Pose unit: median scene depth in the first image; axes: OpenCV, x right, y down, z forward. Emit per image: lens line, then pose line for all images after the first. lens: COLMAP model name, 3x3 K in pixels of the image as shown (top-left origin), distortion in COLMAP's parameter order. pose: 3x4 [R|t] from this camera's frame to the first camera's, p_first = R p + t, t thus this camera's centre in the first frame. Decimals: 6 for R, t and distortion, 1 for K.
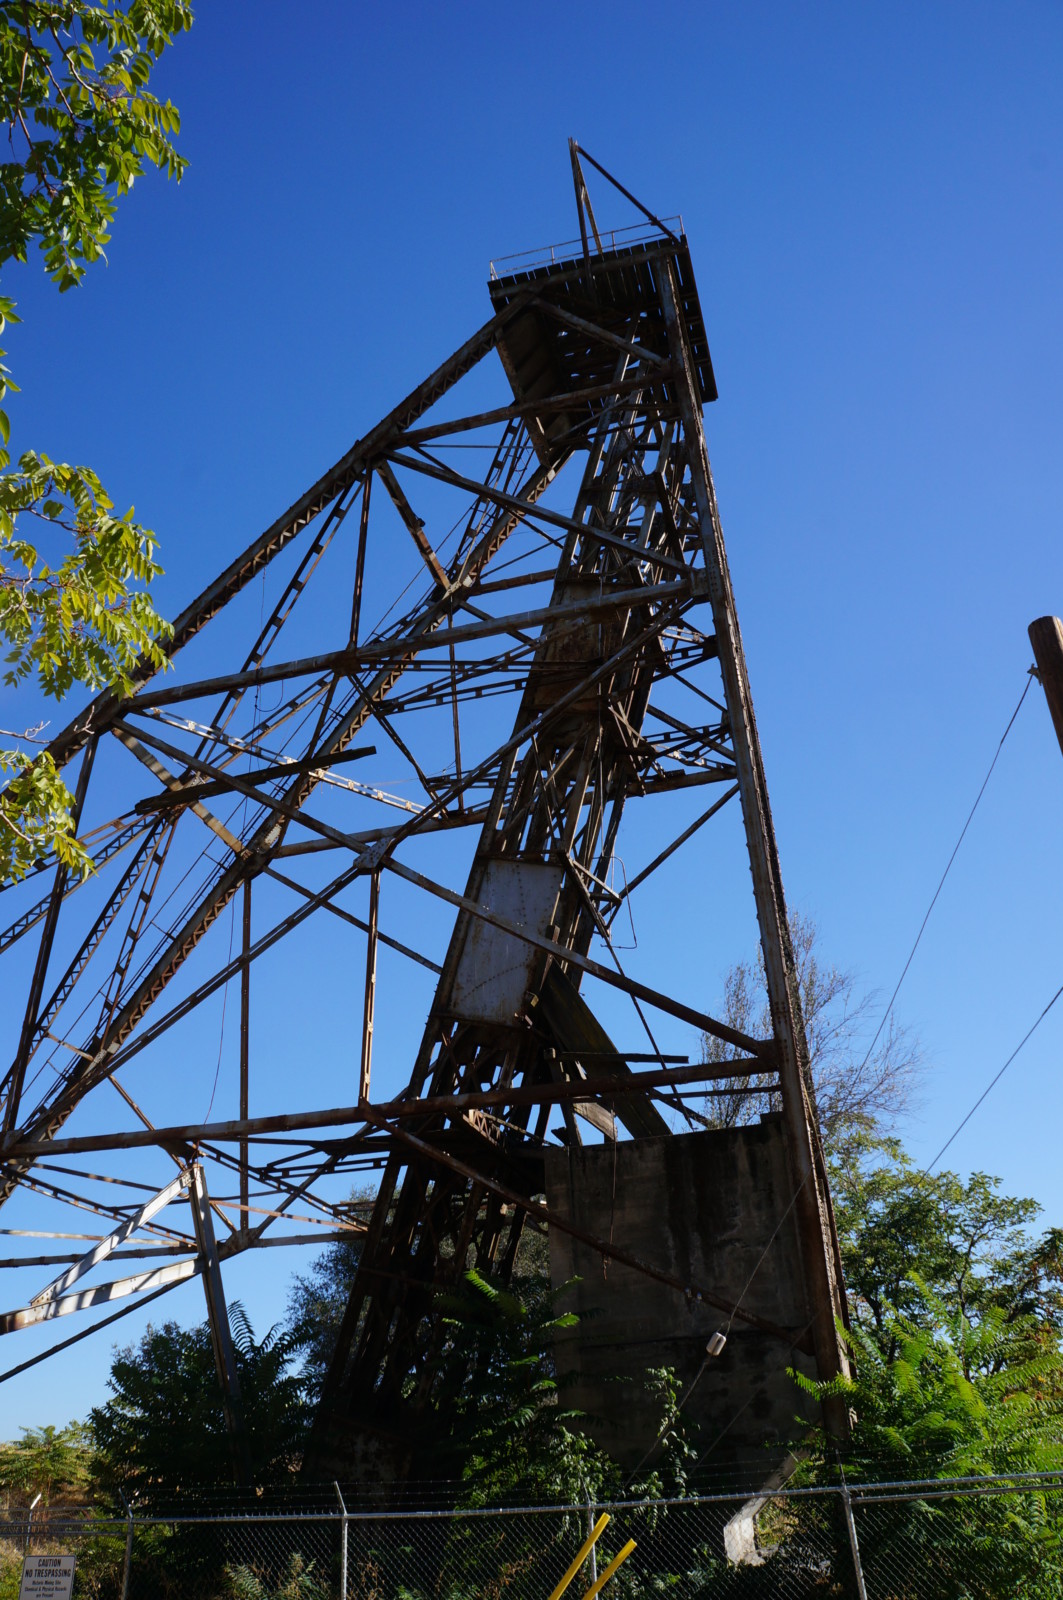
lens RADIAL K [[1255.2, 0, 531.5], [0, 1255.2, 800.0], [0, 0, 1]] dist [-0.113147, 0.001121]
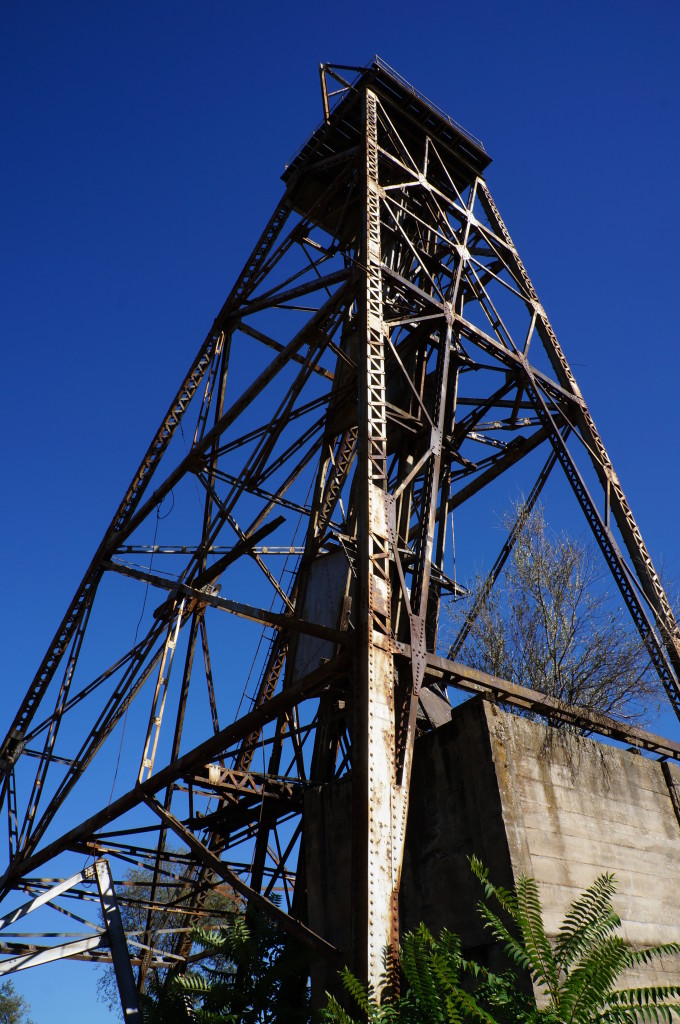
lens RADIAL K [[803.3, 0, 340.0], [0, 803.3, 512.0], [0, 0, 1]] dist [-0.113147, 0.001121]
pose [[0.812020, -0.368972, -0.452199, 0.310218], [0.308961, 0.929094, -0.203290, 0.147234], [0.495144, 0.025364, 0.868441, 0.303656]]
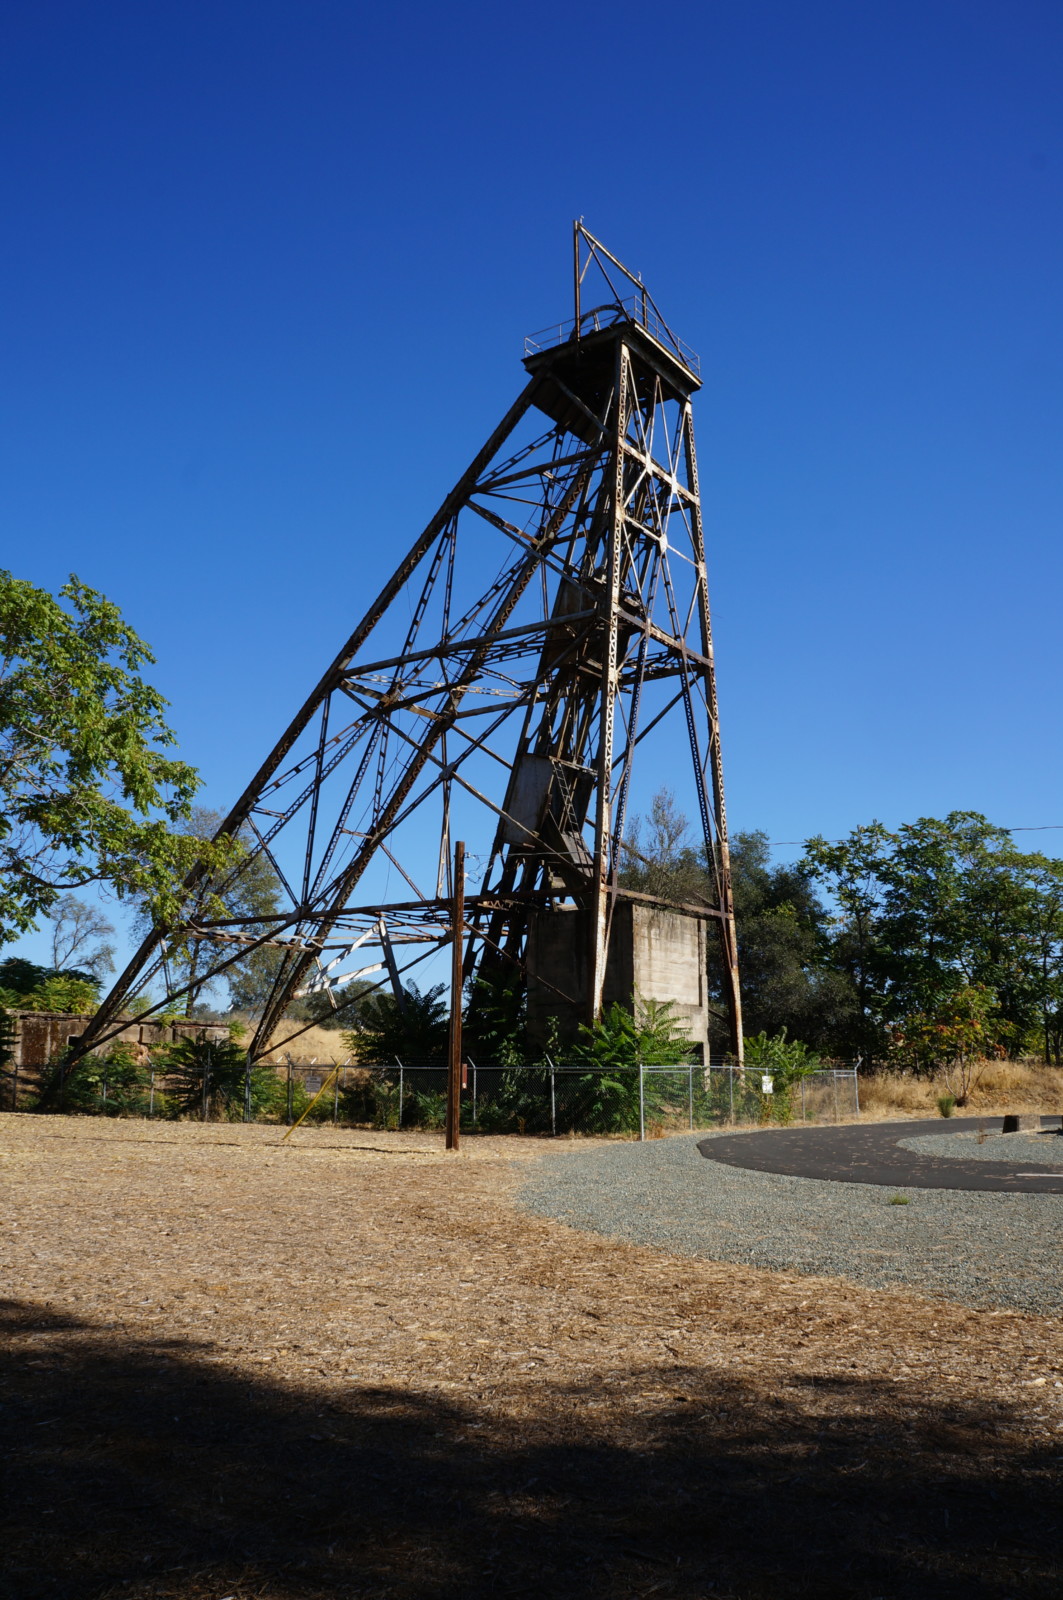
lens RADIAL K [[1255.2, 0, 531.5], [0, 1255.2, 800.0], [0, 0, 1]] dist [-0.113147, 0.001121]
pose [[0.941087, -0.025253, -0.337220, 0.538149], [0.126276, 0.951317, 0.281160, -0.366643], [0.313703, -0.307179, 0.898460, -0.625672]]
